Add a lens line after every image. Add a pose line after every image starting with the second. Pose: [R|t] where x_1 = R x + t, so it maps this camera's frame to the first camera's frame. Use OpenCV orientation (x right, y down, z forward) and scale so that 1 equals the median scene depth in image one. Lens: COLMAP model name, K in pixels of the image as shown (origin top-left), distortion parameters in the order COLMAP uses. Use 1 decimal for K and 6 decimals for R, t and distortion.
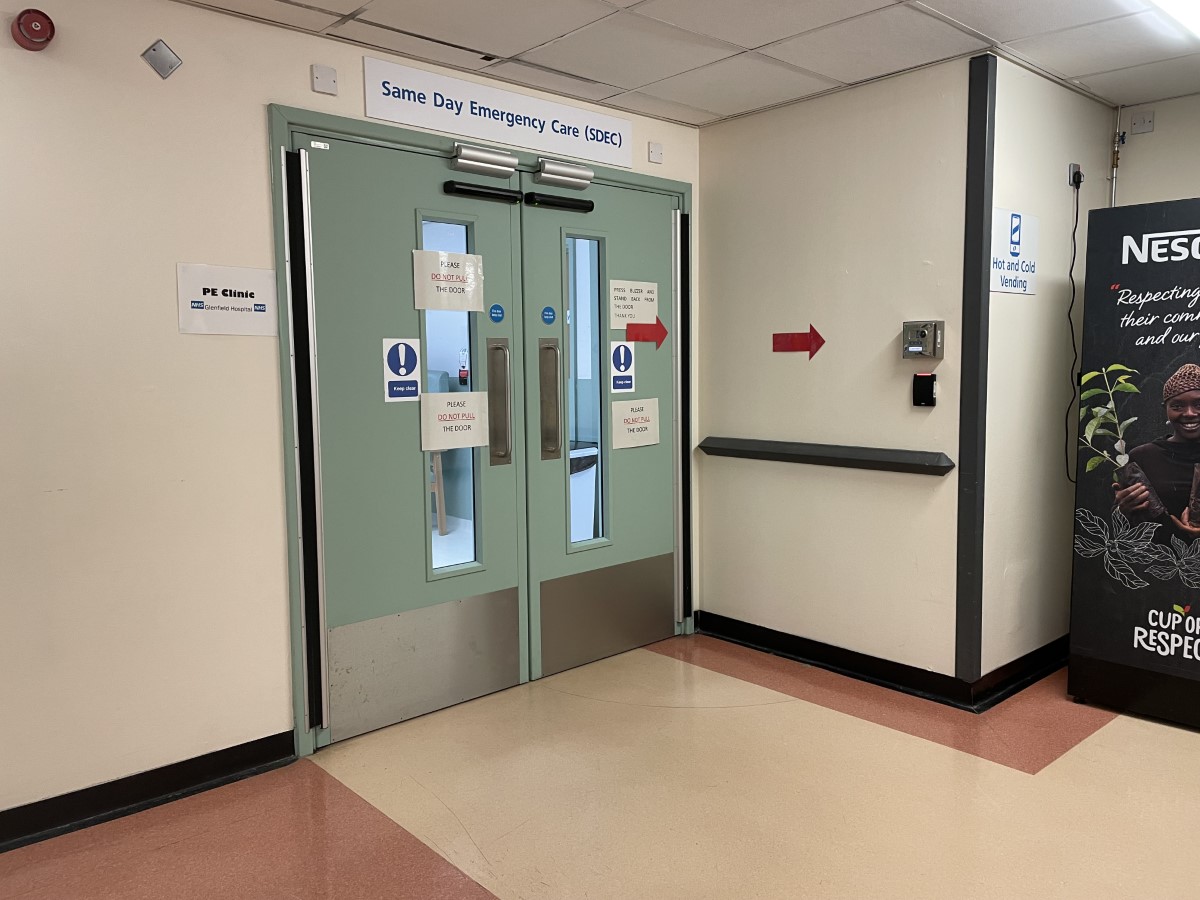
lens RADIAL K [[916.0, 0, 651.5], [0, 916.0, 448.6], [0, 0, 1]] dist [0.025080, -0.041852]
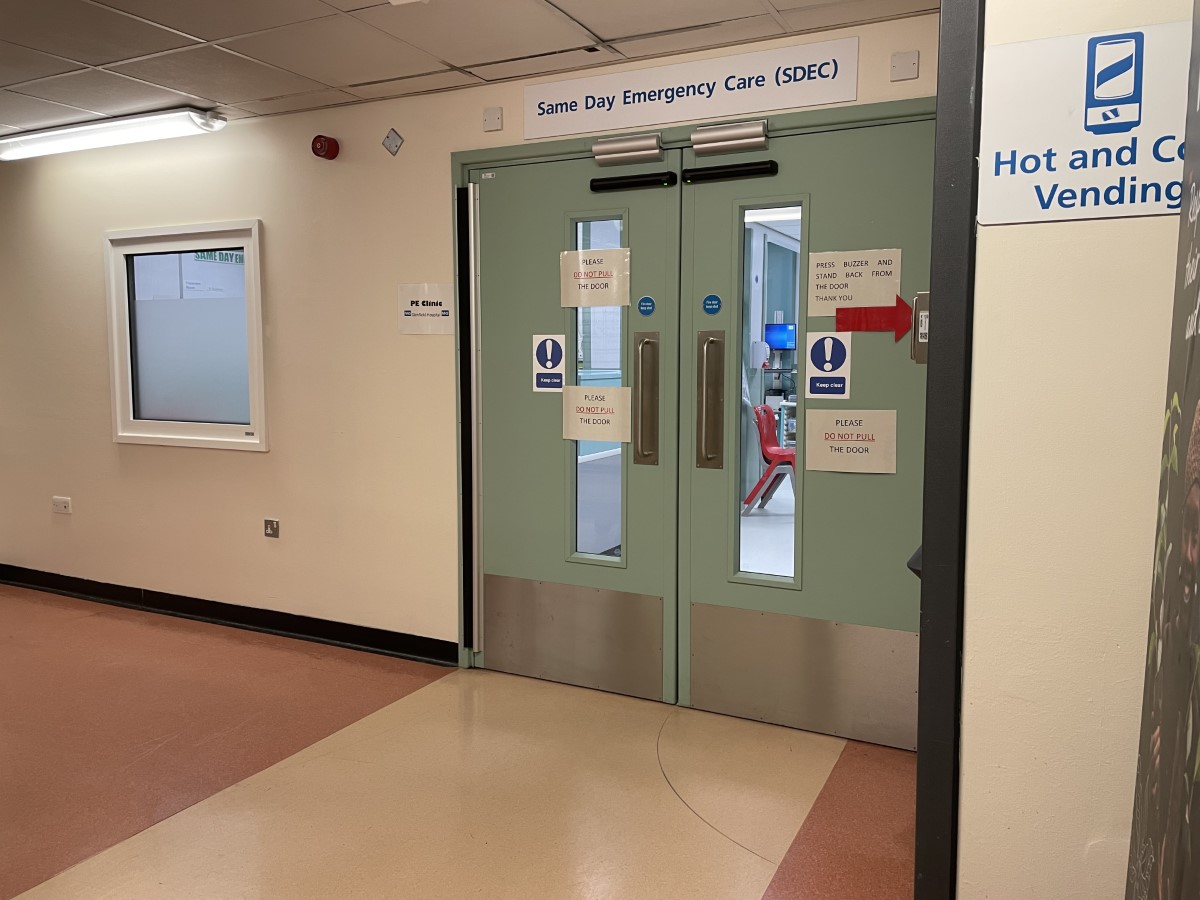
lens RADIAL K [[916.0, 0, 599.3], [0, 916.0, 450.2], [0, 0, 1]] dist [0.025080, -0.041852]
pose [[0.319240, 0.105809, -0.941748, 0.747787], [-0.096485, 0.992213, 0.078771, -0.070449], [0.942749, 0.065717, 0.326963, 0.666181]]
